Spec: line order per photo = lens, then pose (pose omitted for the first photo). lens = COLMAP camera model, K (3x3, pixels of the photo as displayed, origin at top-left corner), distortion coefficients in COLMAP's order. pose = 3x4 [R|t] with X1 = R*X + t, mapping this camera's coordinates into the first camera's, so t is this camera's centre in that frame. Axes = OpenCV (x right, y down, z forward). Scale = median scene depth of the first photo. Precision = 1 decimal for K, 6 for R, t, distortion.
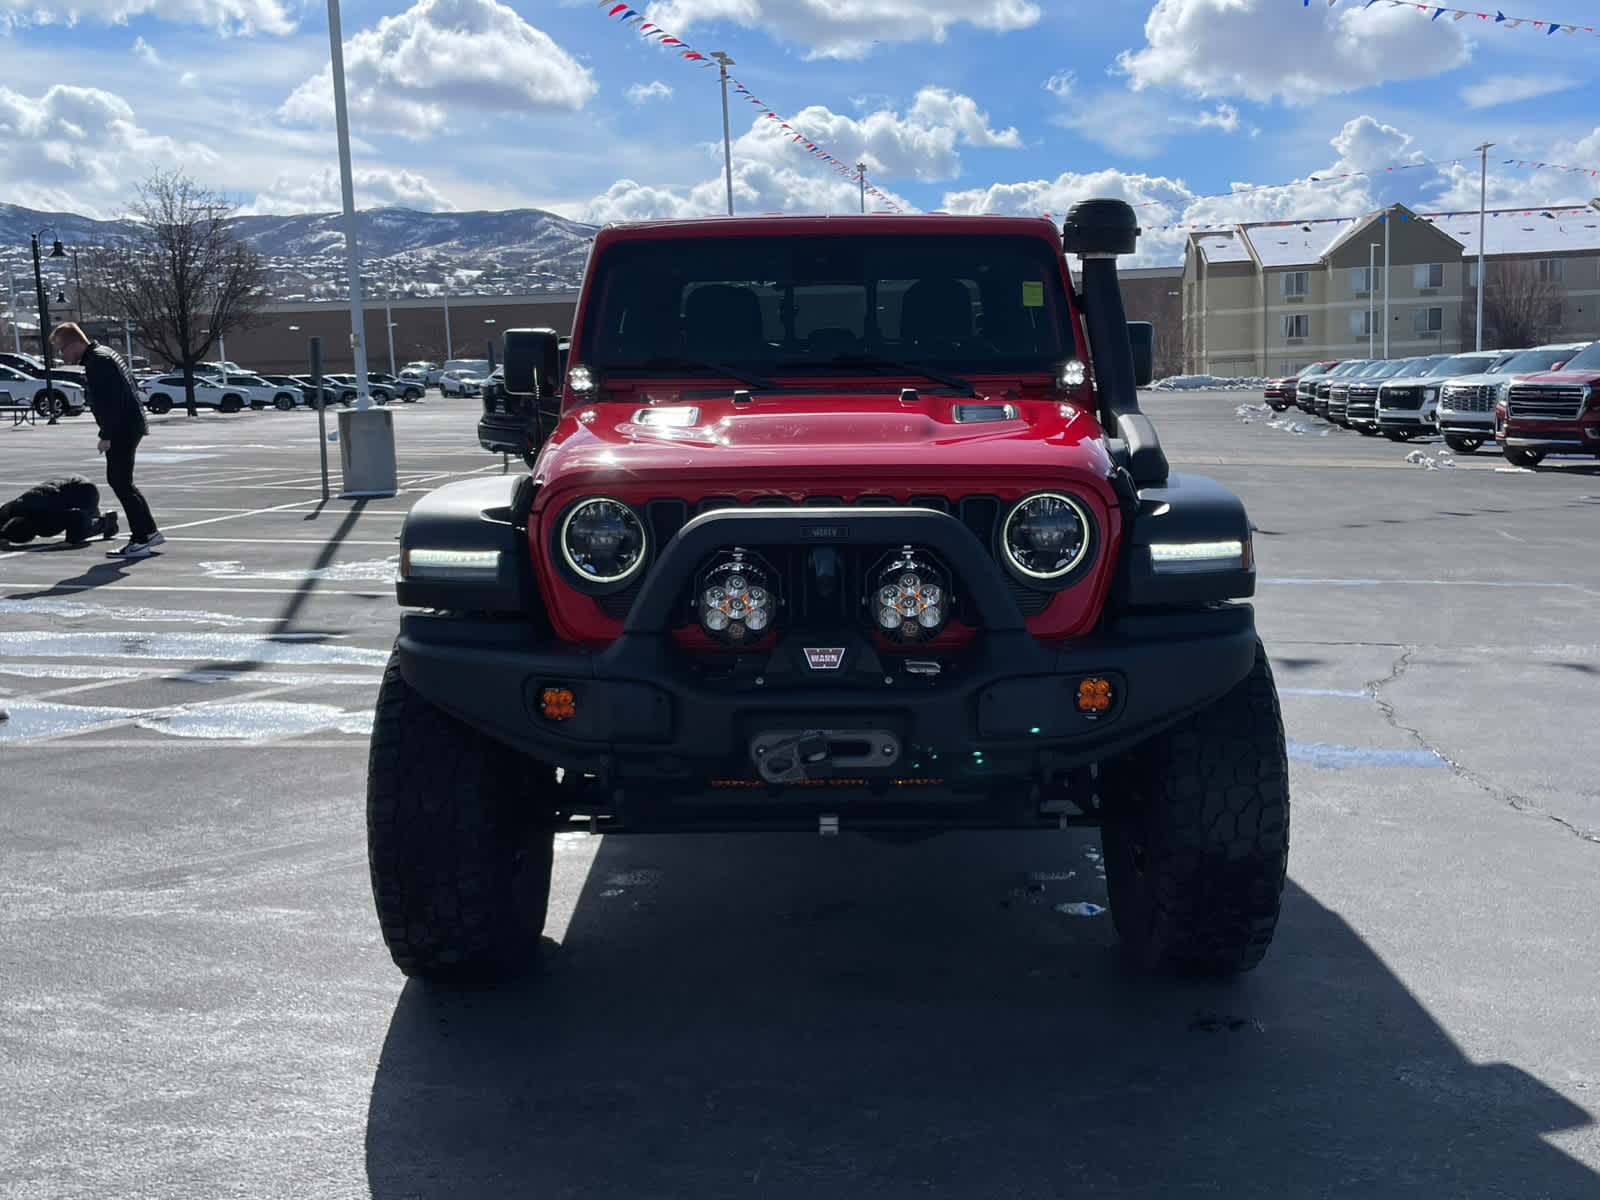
lens RADIAL K [[1641.7, 0, 825.0], [0, 1641.7, 602.9], [0, 0, 1]] dist [0.108628, -0.166300]
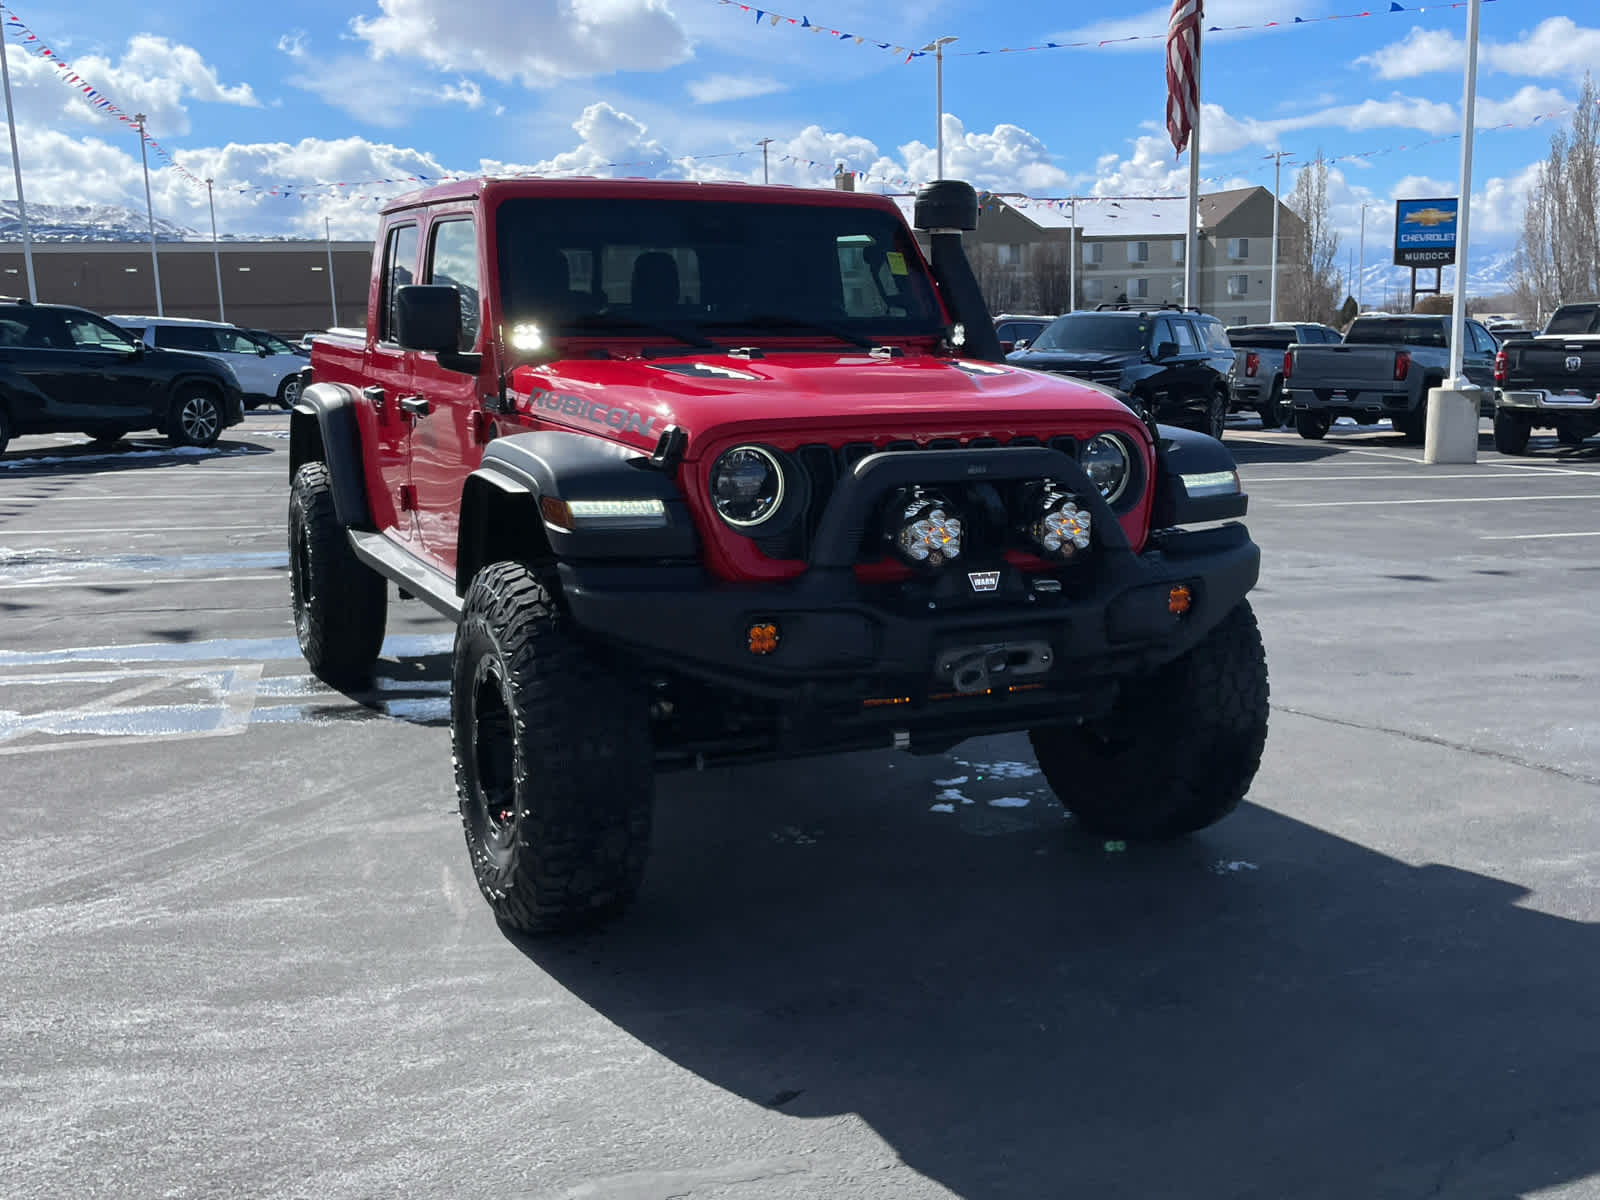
lens RADIAL K [[1641.7, 0, 825.0], [0, 1641.7, 602.9], [0, 0, 1]] dist [0.108628, -0.166300]
pose [[0.905992, -0.060745, 0.418914, -0.397502], [0.054704, 0.998153, 0.026429, 0.008664], [-0.419746, -0.001028, 0.907641, 0.013438]]
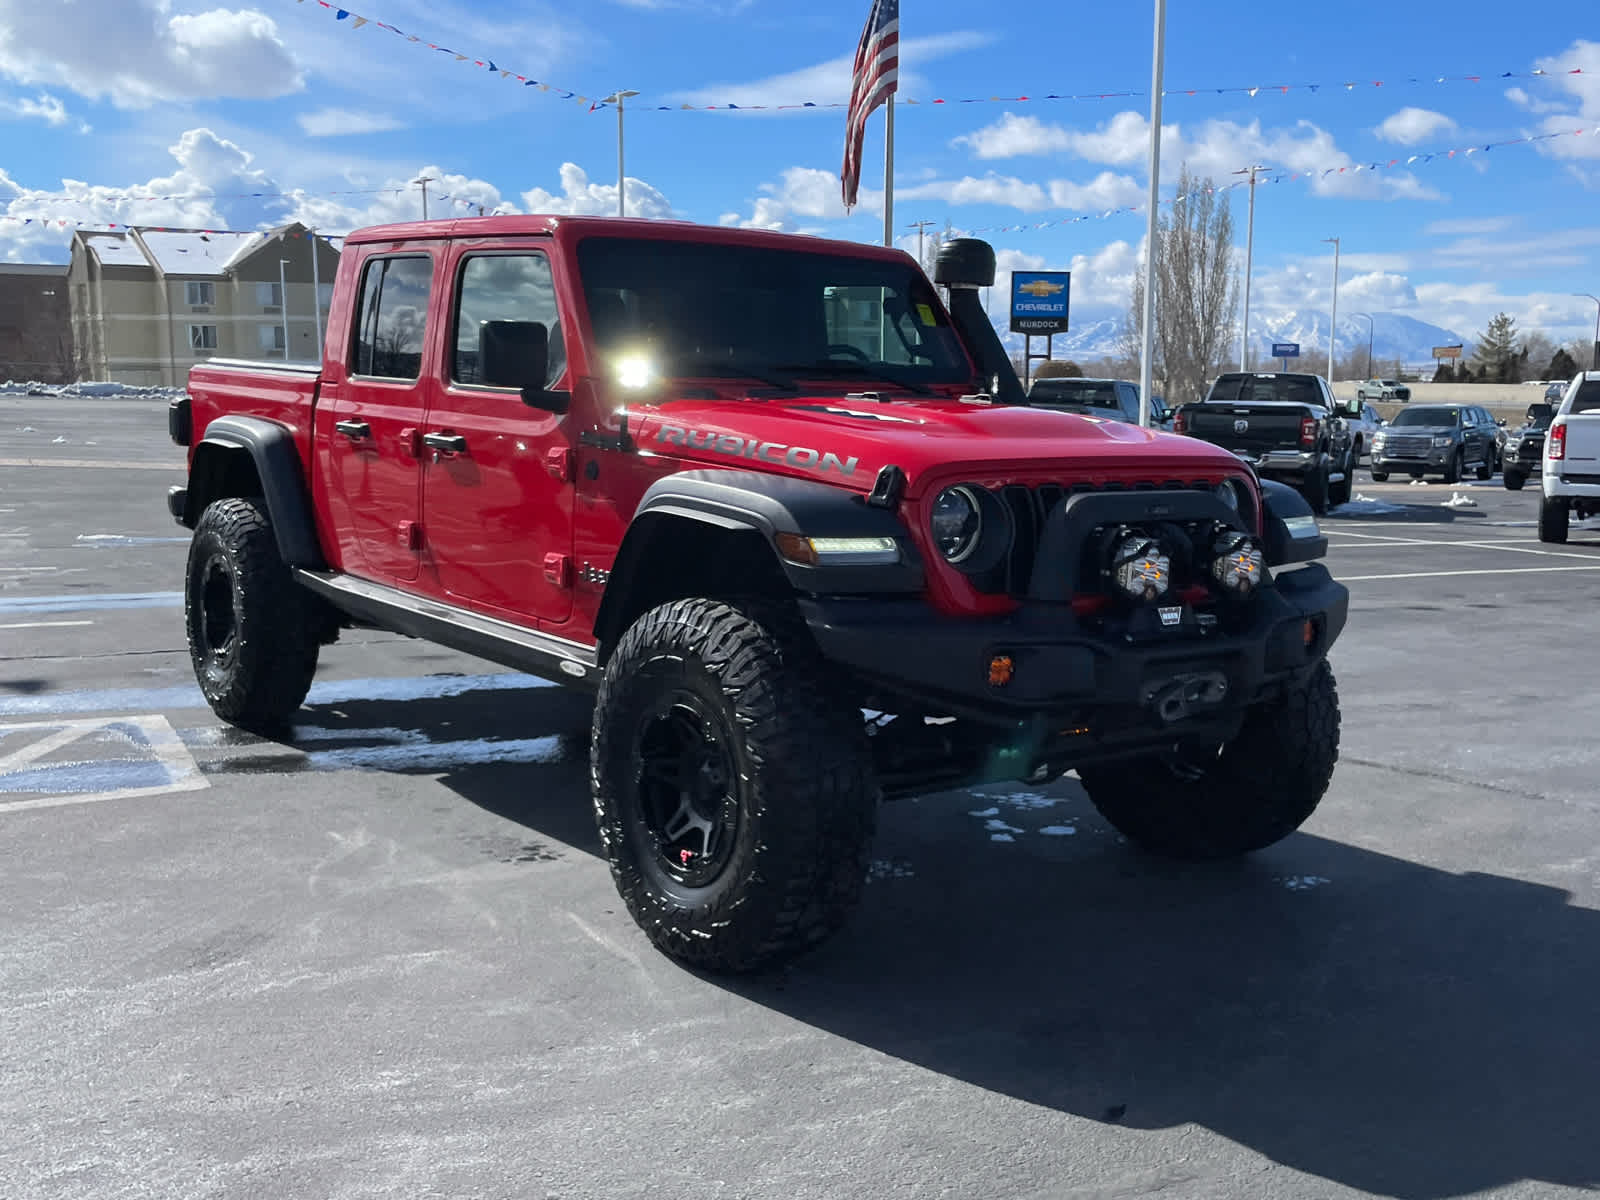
lens RADIAL K [[1640.4, 0, 825.2], [0, 1640.4, 577.8], [0, 0, 1]] dist [0.105677, -0.144260]
pose [[0.787450, -0.040863, 0.615022, -0.649220], [0.055508, 0.998447, -0.004732, -0.001667], [-0.613874, 0.037865, 0.788496, 0.140638]]
